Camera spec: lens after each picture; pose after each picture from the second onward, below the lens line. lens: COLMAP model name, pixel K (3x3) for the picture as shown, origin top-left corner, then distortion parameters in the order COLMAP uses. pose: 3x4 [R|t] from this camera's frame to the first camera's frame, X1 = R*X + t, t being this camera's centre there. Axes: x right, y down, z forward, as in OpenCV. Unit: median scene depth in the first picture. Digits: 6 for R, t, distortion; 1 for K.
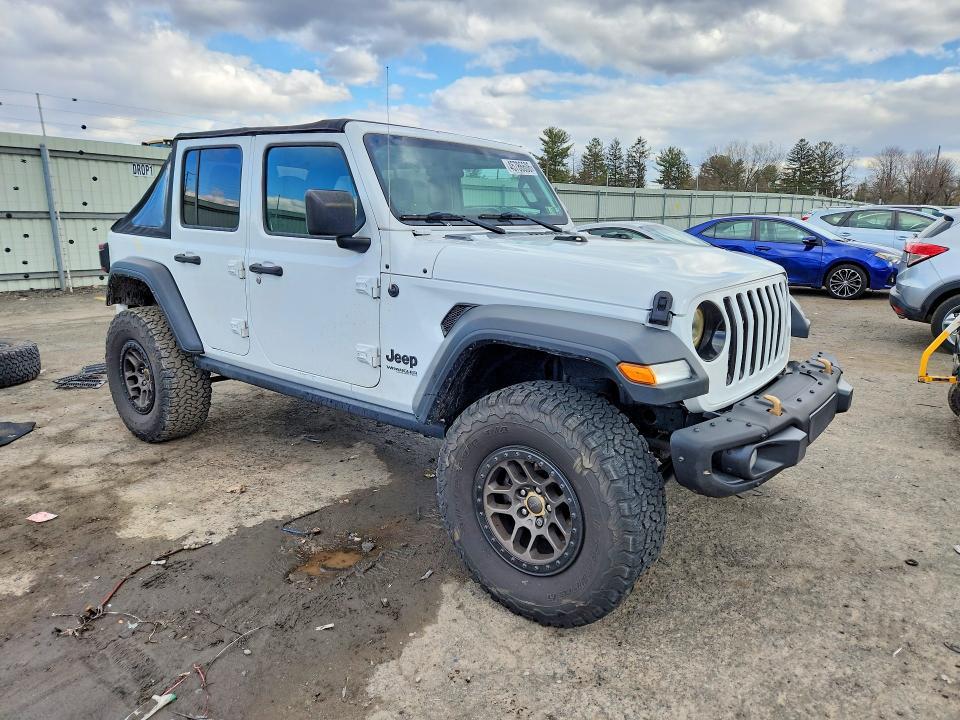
lens RADIAL K [[659.6, 0, 504.5], [0, 659.6, 355.8], [0, 0, 1]] dist [0.052786, -0.038280]
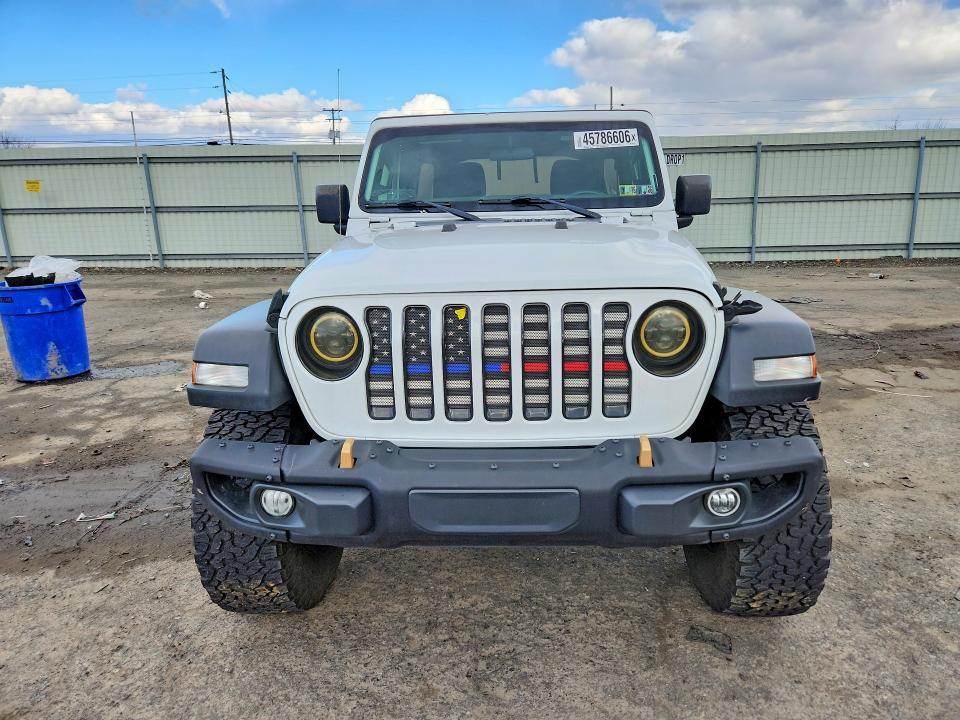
lens RADIAL K [[659.6, 0, 504.5], [0, 659.6, 355.8], [0, 0, 1]] dist [0.052786, -0.038280]
pose [[0.575232, 0.166801, -0.800803, 0.769756], [-0.144850, 0.984288, 0.100971, -0.097189], [0.805063, 0.057914, 0.590356, 0.494589]]
